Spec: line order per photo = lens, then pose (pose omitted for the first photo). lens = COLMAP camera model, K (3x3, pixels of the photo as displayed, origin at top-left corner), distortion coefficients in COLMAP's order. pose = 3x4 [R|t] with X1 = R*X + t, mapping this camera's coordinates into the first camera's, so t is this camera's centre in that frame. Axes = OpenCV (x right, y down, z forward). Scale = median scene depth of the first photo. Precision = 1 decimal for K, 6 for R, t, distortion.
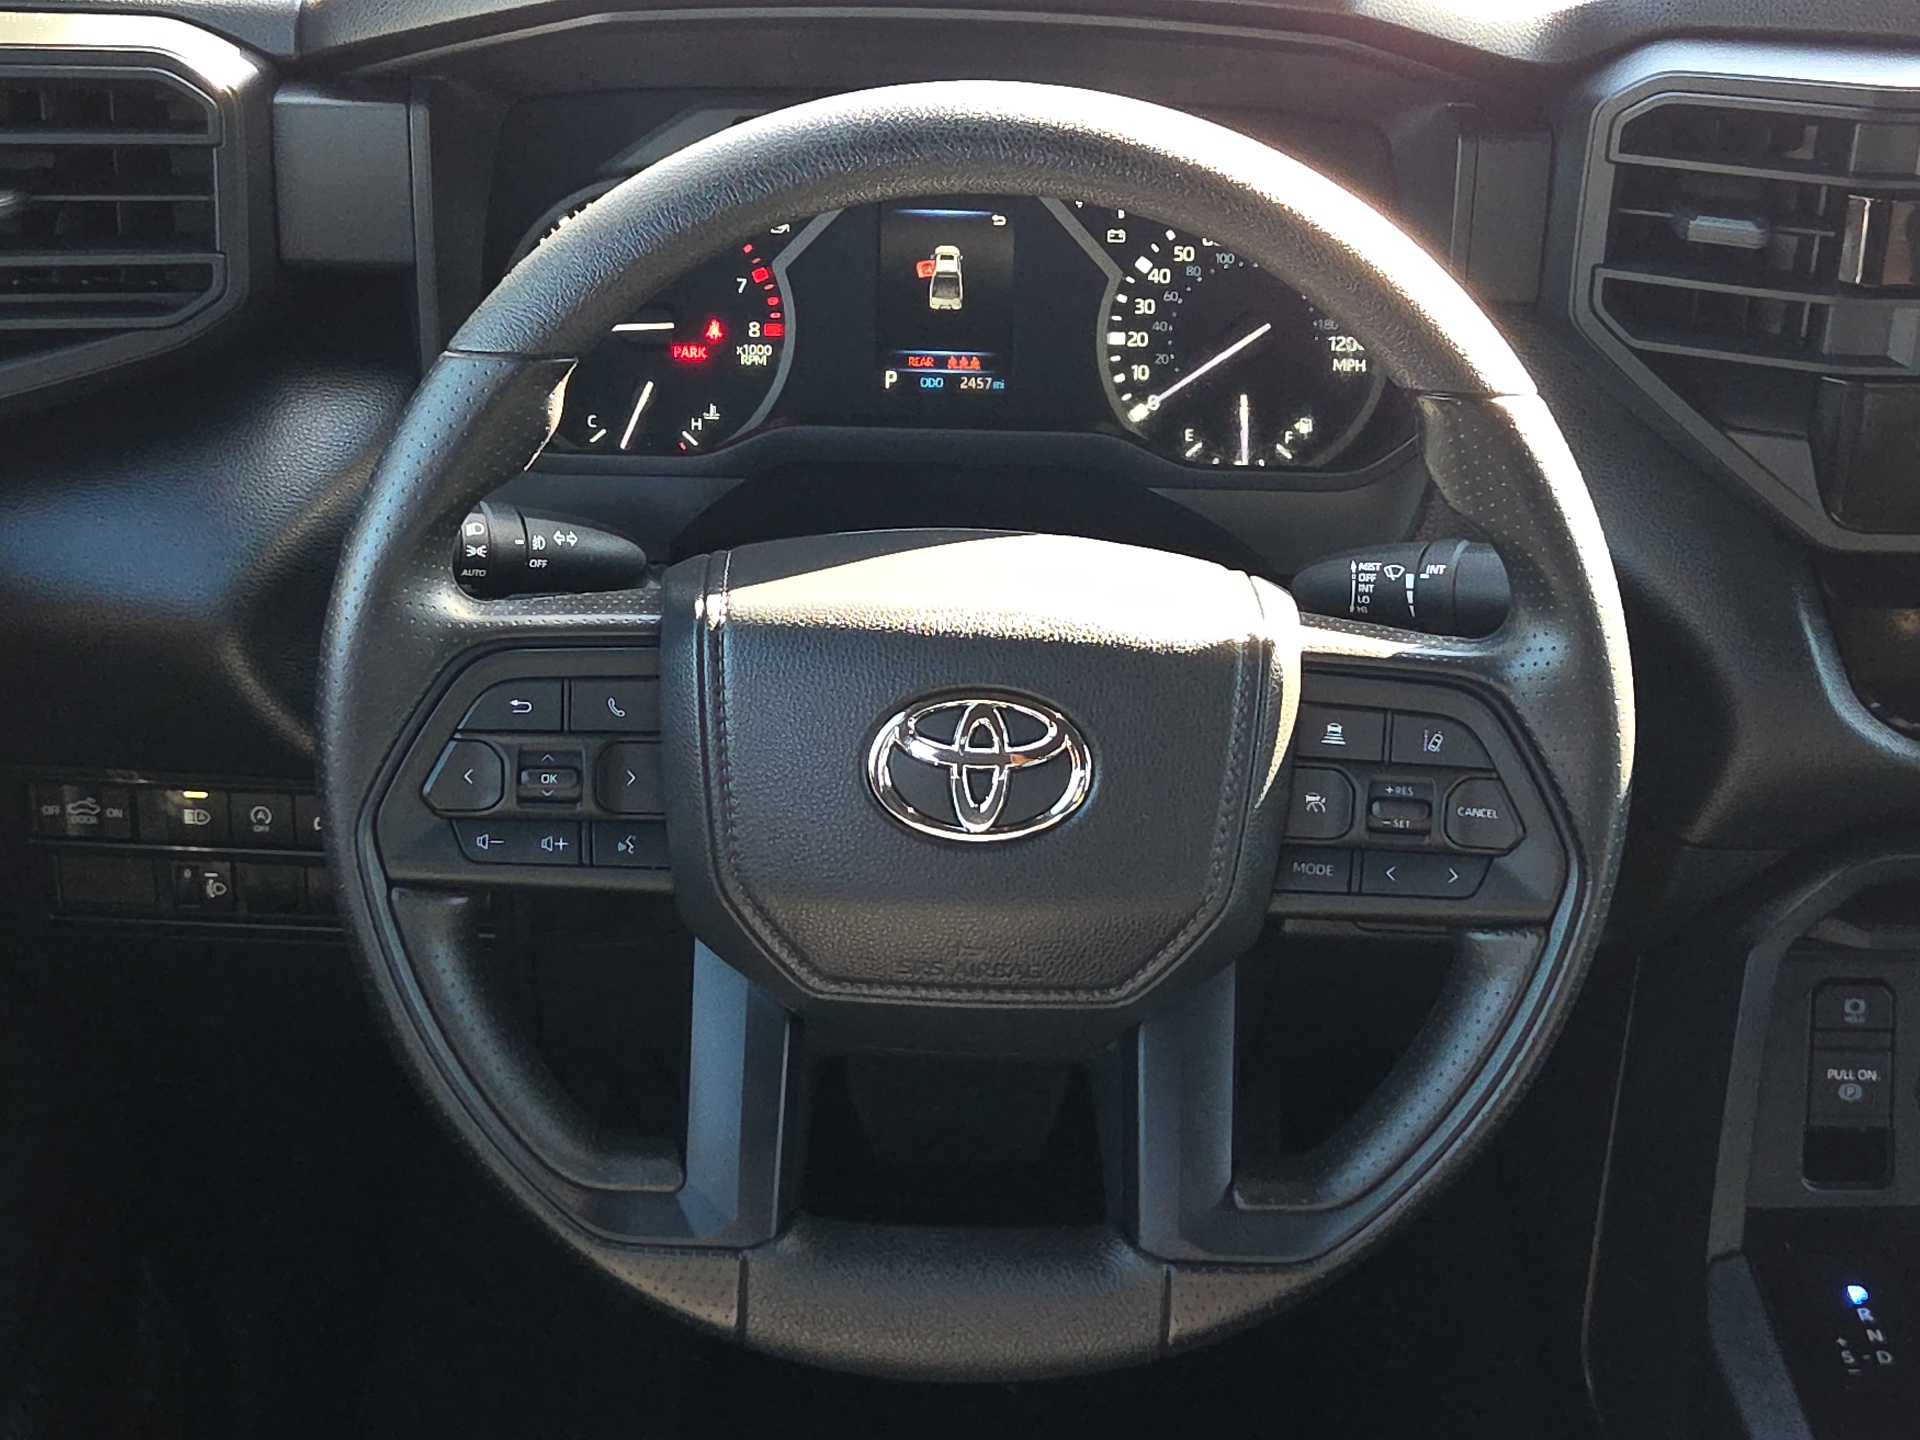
lens RADIAL K [[2972.1, 0, 964.2], [0, 2972.1, 680.3], [0, 0, 1]] dist [0.121381, -0.057580]
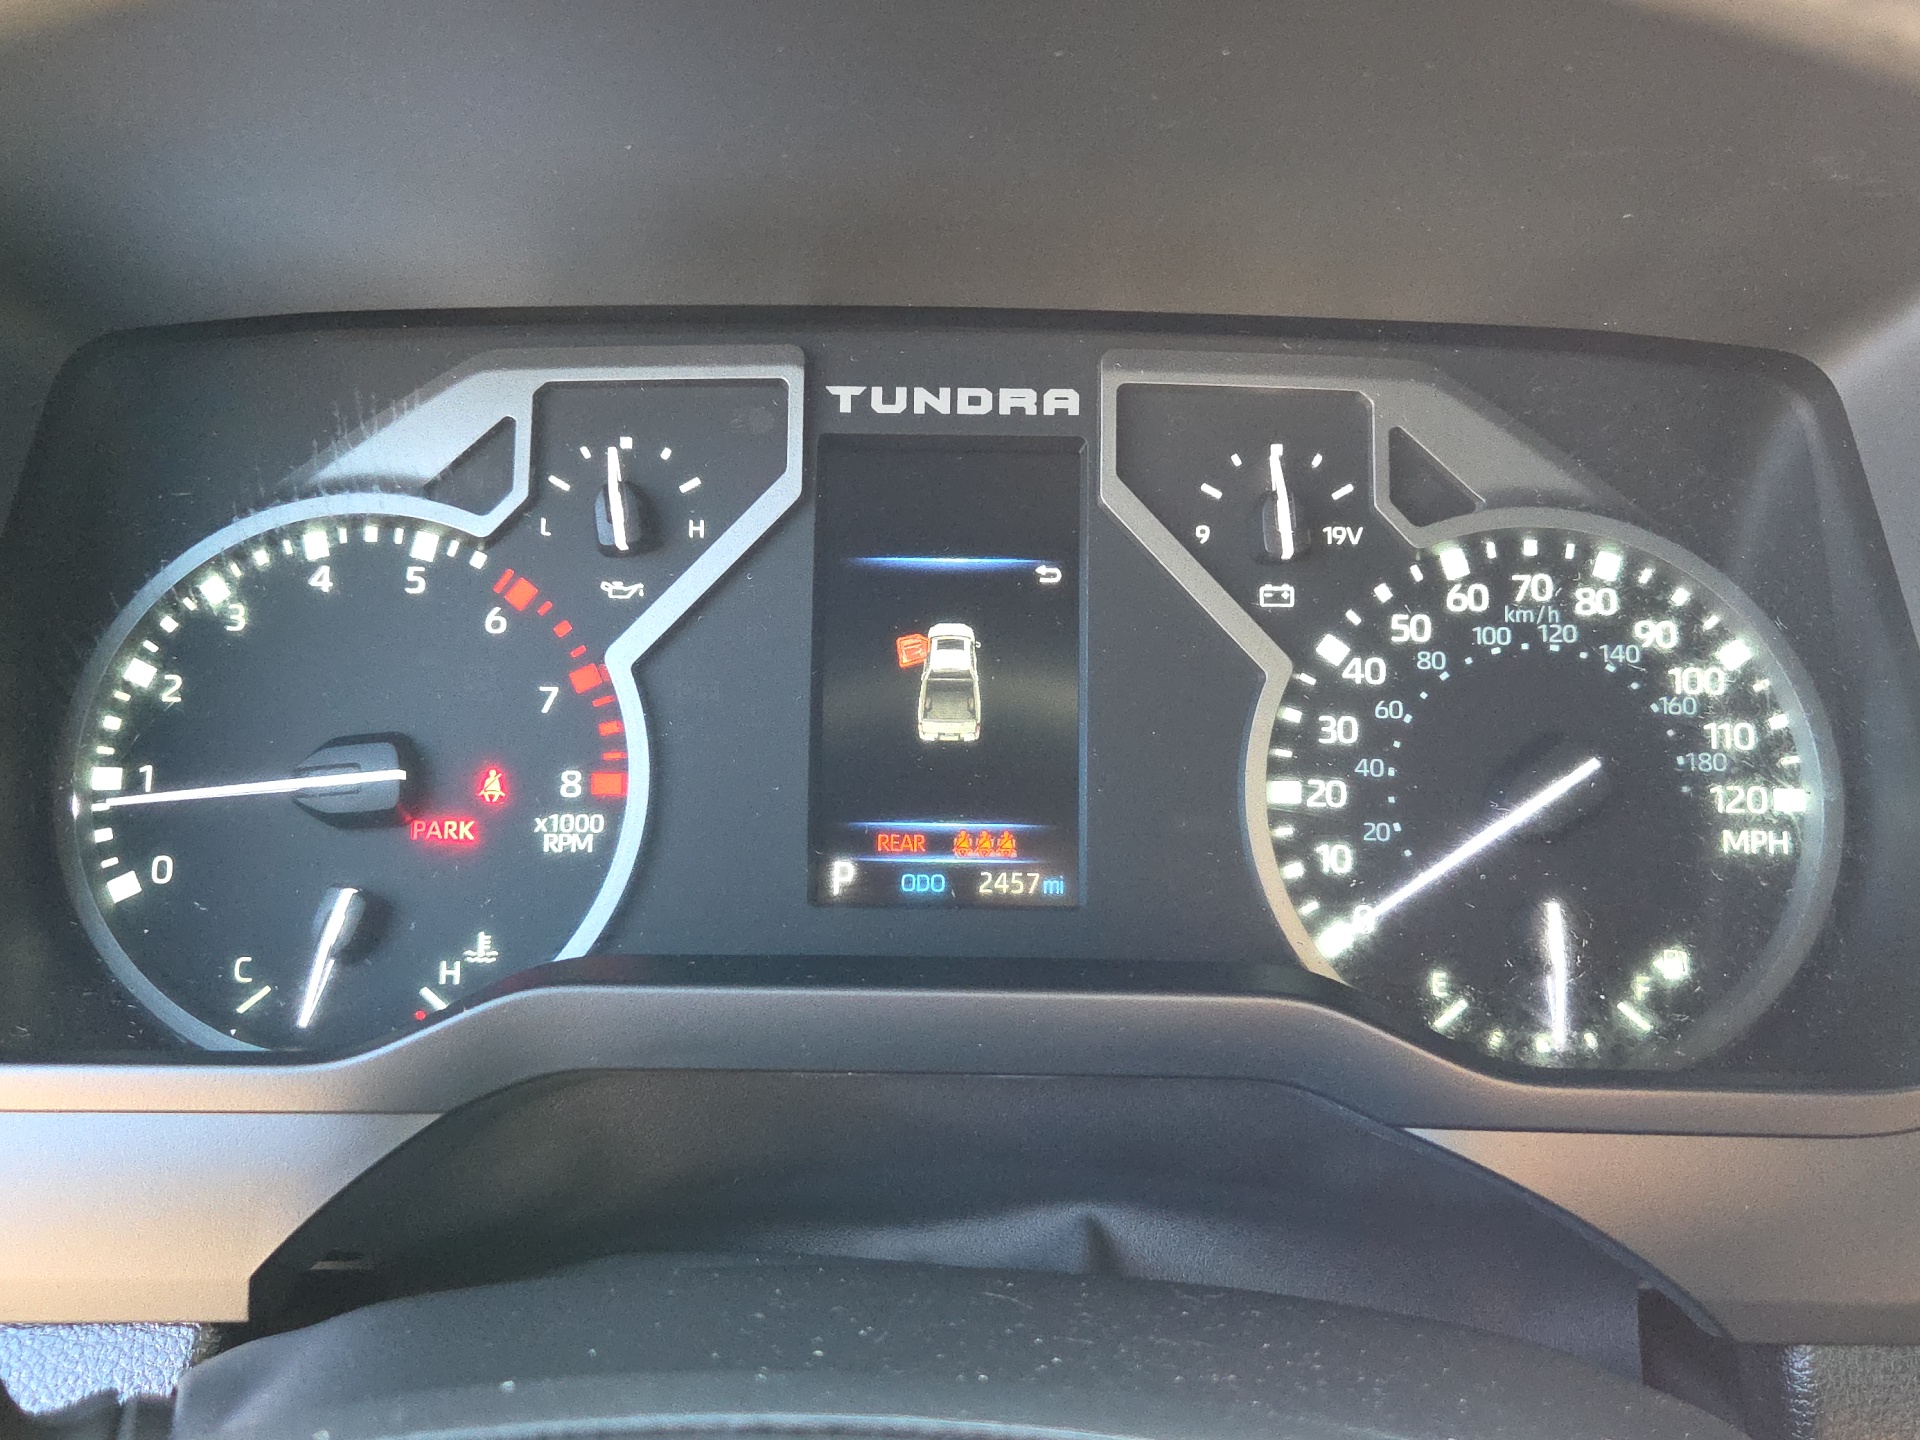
lens RADIAL K [[1756.5, 0, 960.0], [0, 1756.5, 720.0], [0, 0, 1]] dist [0.052163, -0.011253]
pose [[0.998583, -0.015283, -0.050972, 0.011638], [0.005330, 0.981782, -0.189938, -0.070783], [0.052946, 0.189398, 0.980472, 0.705371]]
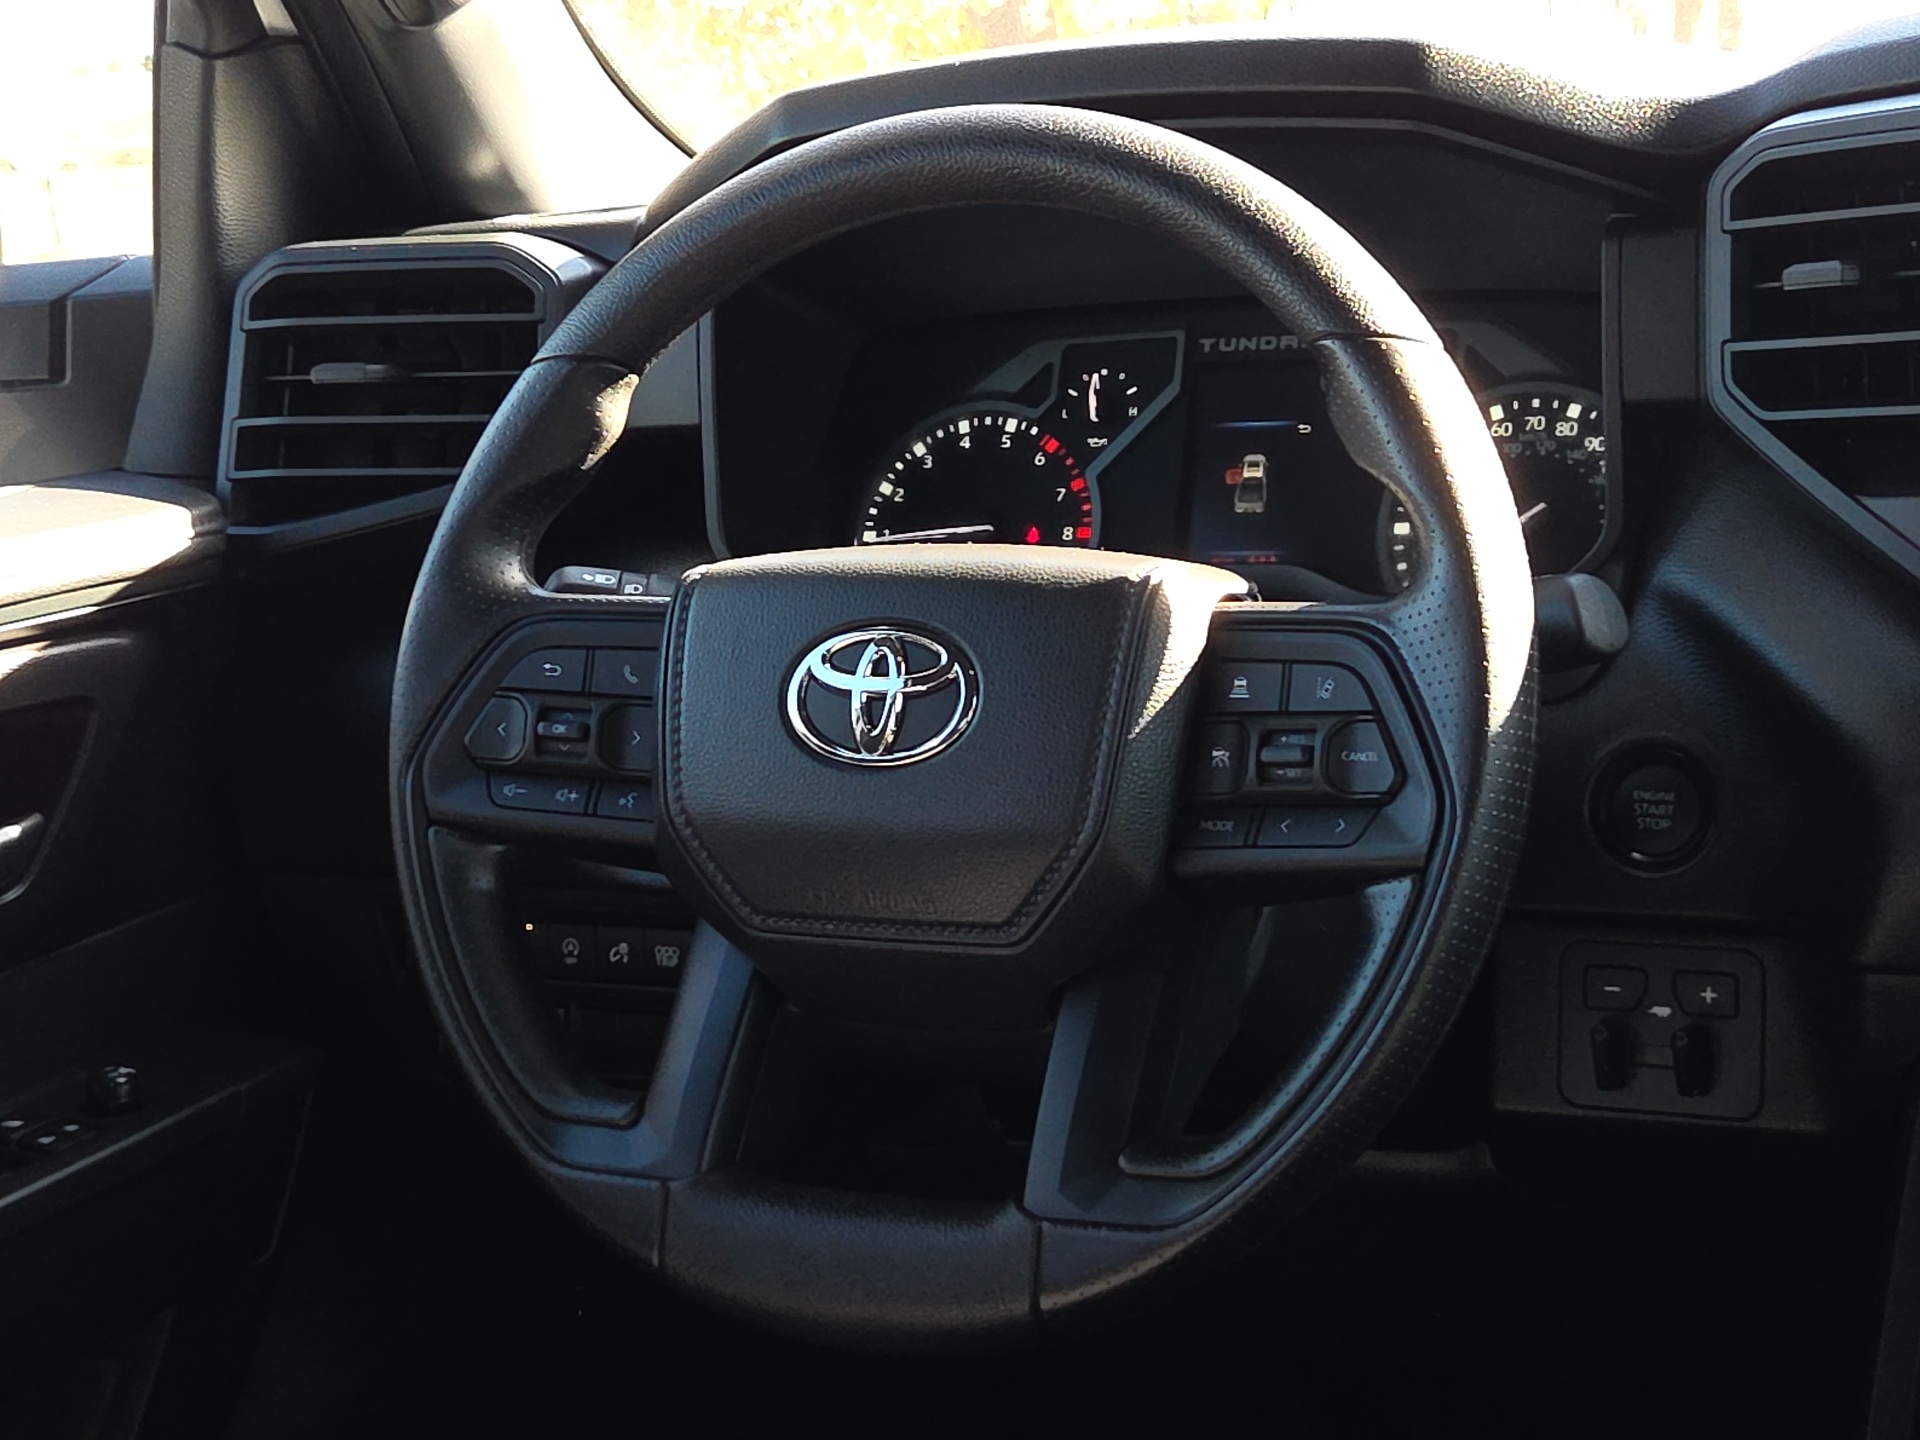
lens RADIAL K [[3280.3, 0, 951.7], [0, 3280.3, 655.6], [0, 0, 1]] dist [0.151940, -0.042884]
pose [[0.884274, -0.029791, -0.466016, 0.432663], [-0.122429, 0.948263, -0.292931, 0.268065], [0.450633, 0.316085, 0.834878, 0.025930]]
